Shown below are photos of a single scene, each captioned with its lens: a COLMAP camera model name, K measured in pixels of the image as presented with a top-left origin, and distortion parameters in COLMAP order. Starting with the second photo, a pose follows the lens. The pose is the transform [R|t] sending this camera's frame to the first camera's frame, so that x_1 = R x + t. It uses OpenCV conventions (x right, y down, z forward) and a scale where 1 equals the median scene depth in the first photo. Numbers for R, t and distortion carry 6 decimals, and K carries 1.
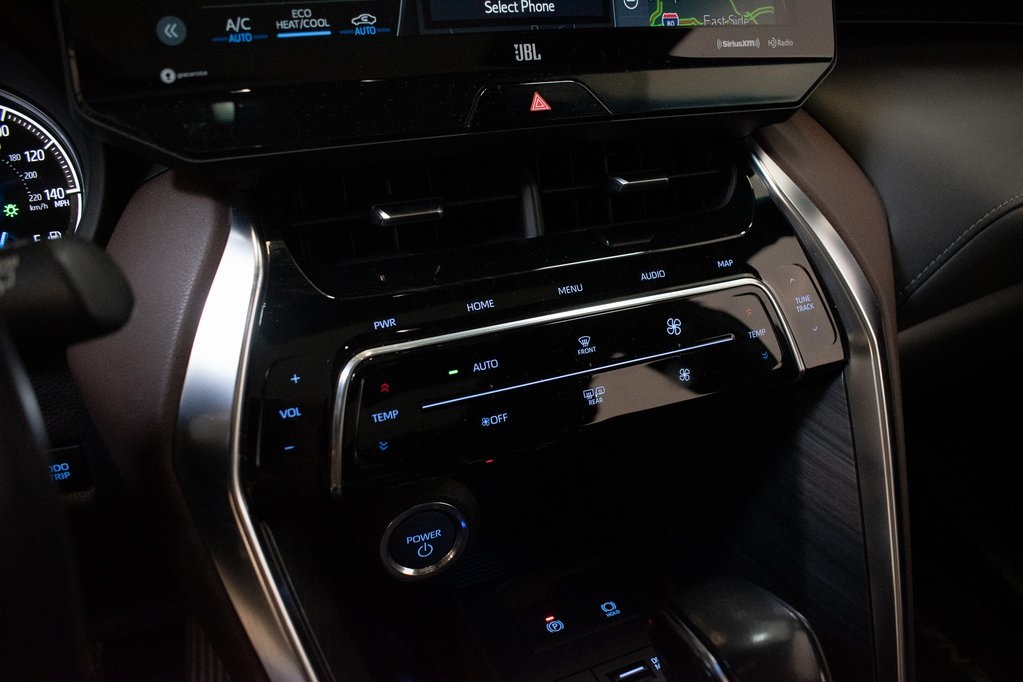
lens RADIAL K [[786.9, 0, 521.7], [0, 786.9, 326.2], [0, 0, 1]] dist [-0.101806, 0.018735]
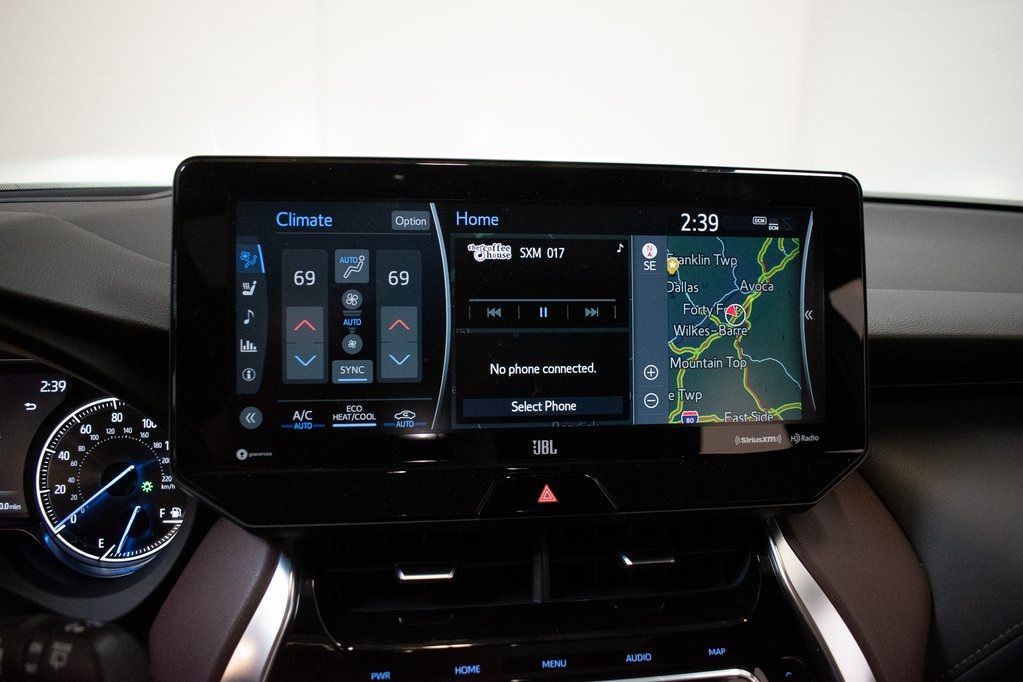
lens RADIAL K [[786.9, 0, 513.1], [0, 786.9, 342.9], [0, 0, 1]] dist [-0.101806, 0.018735]
pose [[0.963211, 0.097741, -0.250341, 0.238601], [-0.145602, 0.972752, -0.180426, -0.286472], [0.225884, 0.210238, 0.951197, -0.149727]]
